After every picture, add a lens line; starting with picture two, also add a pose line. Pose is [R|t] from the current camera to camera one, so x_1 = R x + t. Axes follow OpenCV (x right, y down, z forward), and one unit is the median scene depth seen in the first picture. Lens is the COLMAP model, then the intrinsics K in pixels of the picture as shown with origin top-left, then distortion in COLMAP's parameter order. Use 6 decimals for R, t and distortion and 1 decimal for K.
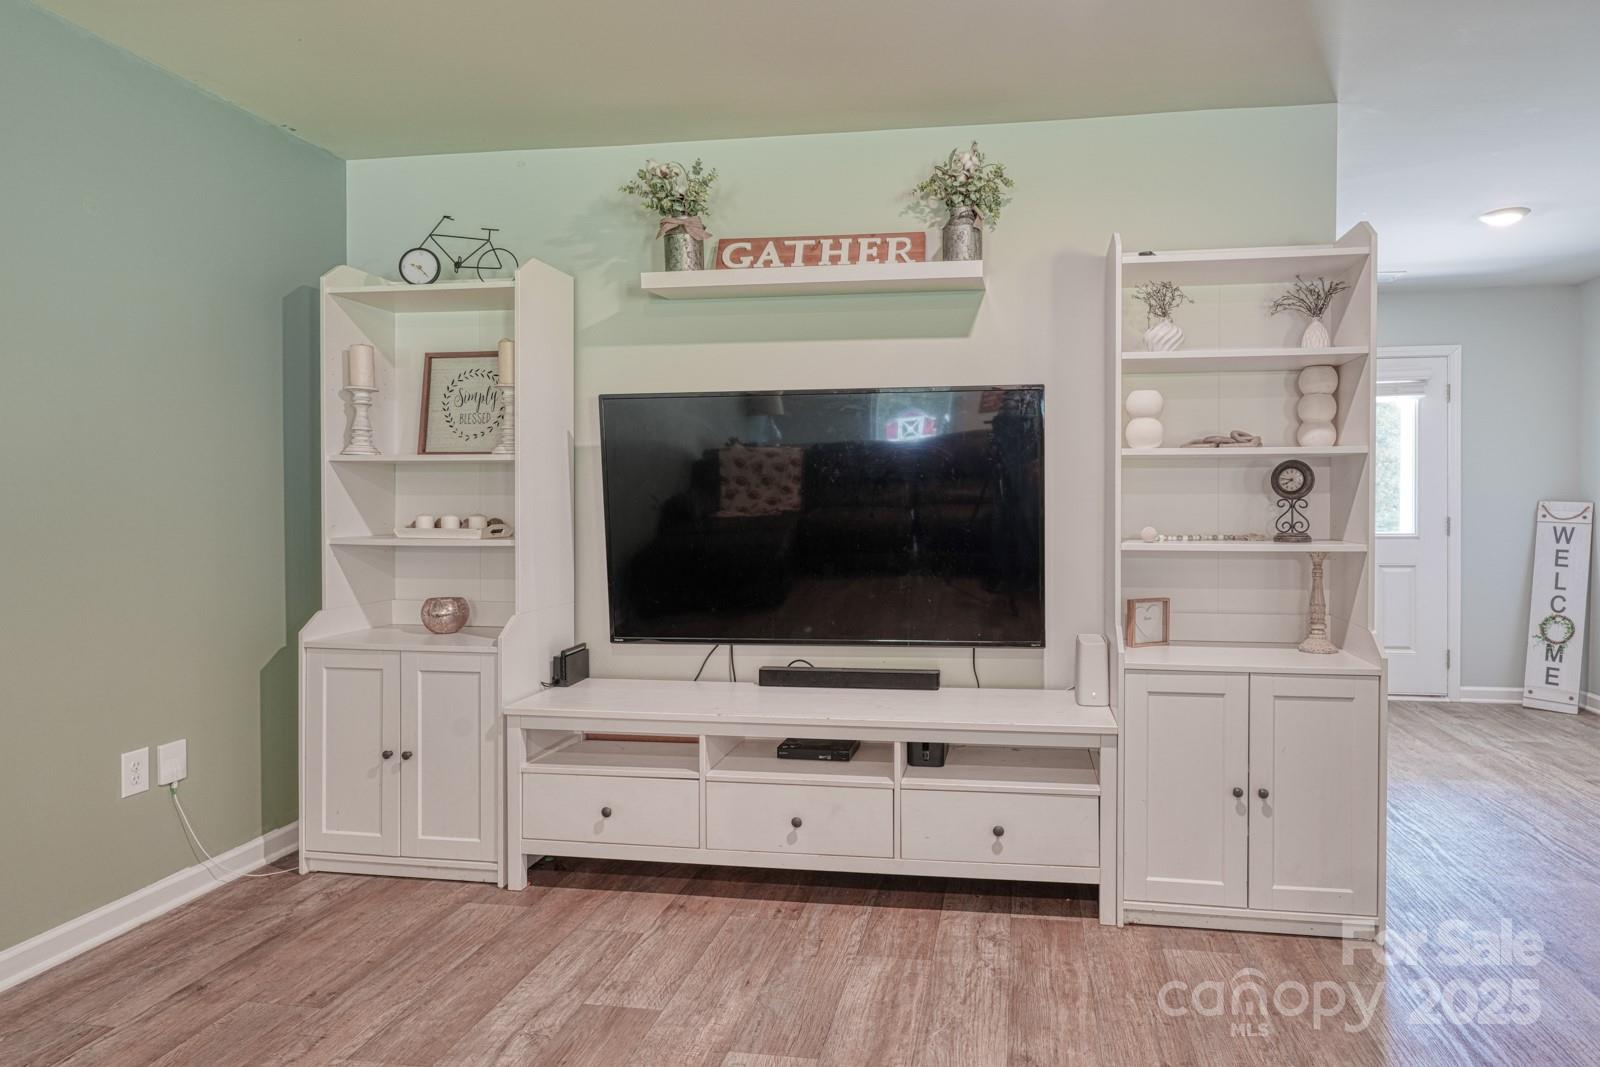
lens RADIAL K [[908.2, 0, 873.0], [0, 908.2, 521.4], [0, 0, 1]] dist [0.002987, 0.001969]
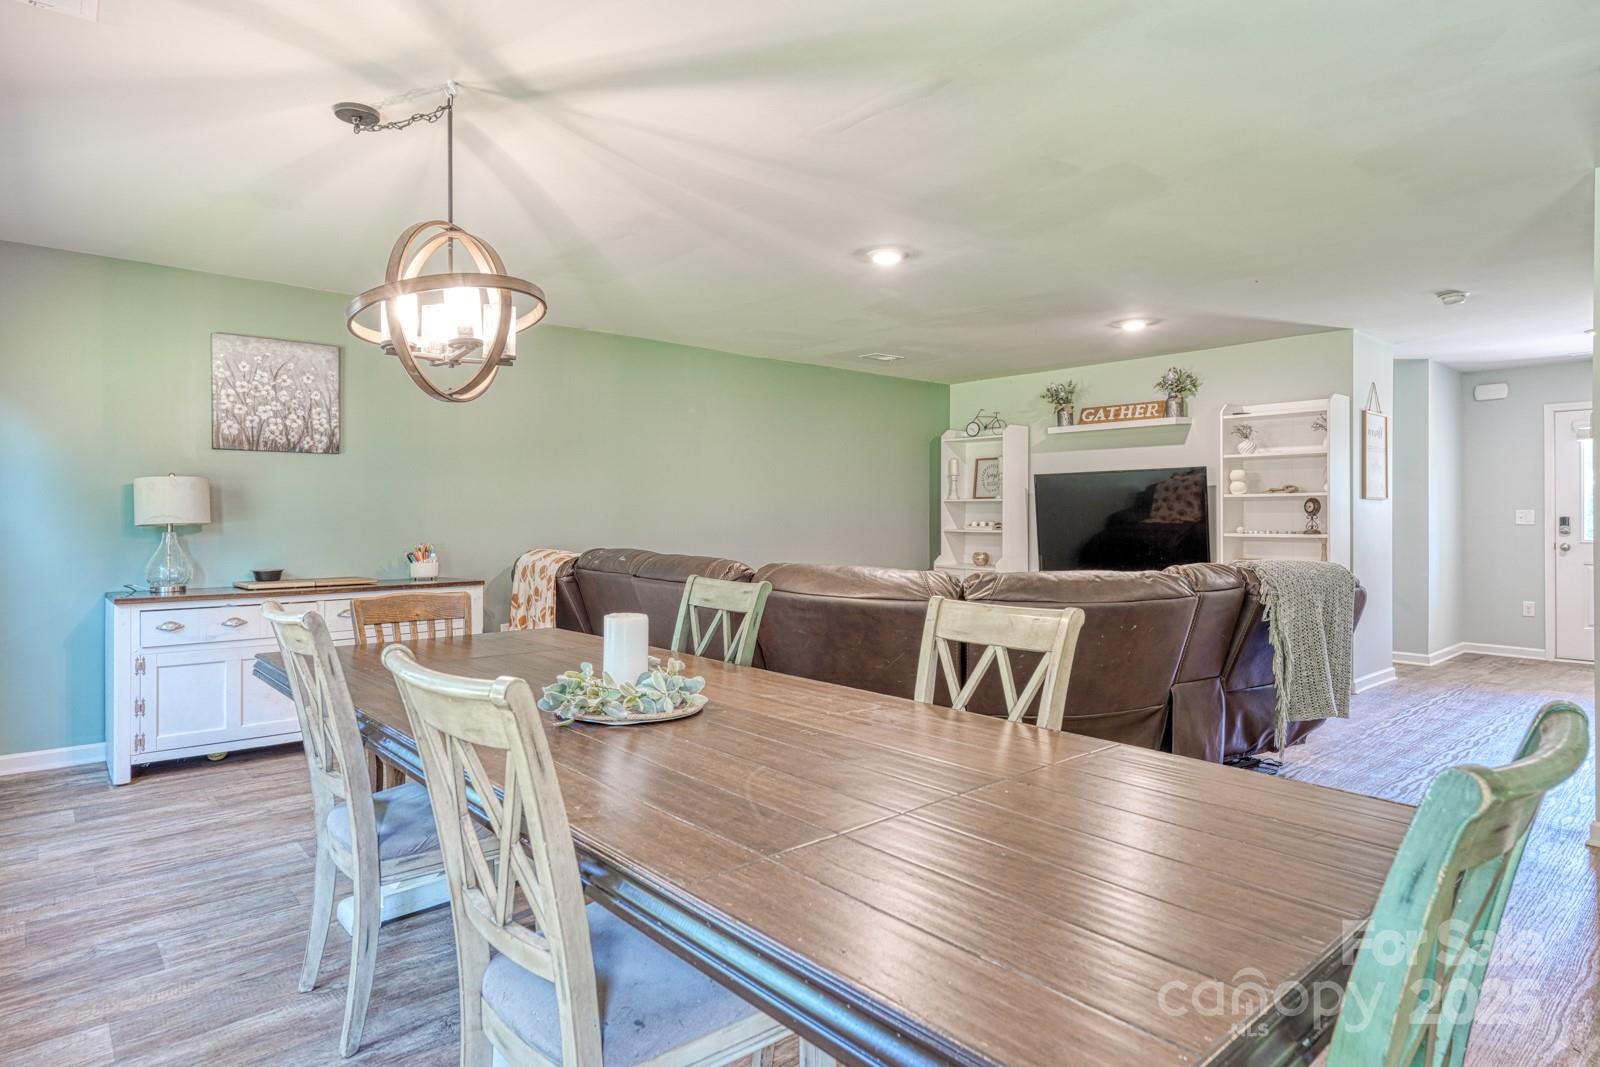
lens RADIAL K [[892.2, 0, 806.0], [0, 892.2, 524.8], [0, 0, 1]] dist [0.008948, 0.007886]
pose [[0.765345, 0.006064, -0.643592, 0.817172], [-0.007756, 0.999970, 0.000199, 0.007769], [0.643574, 0.004840, 0.765369, -1.326997]]
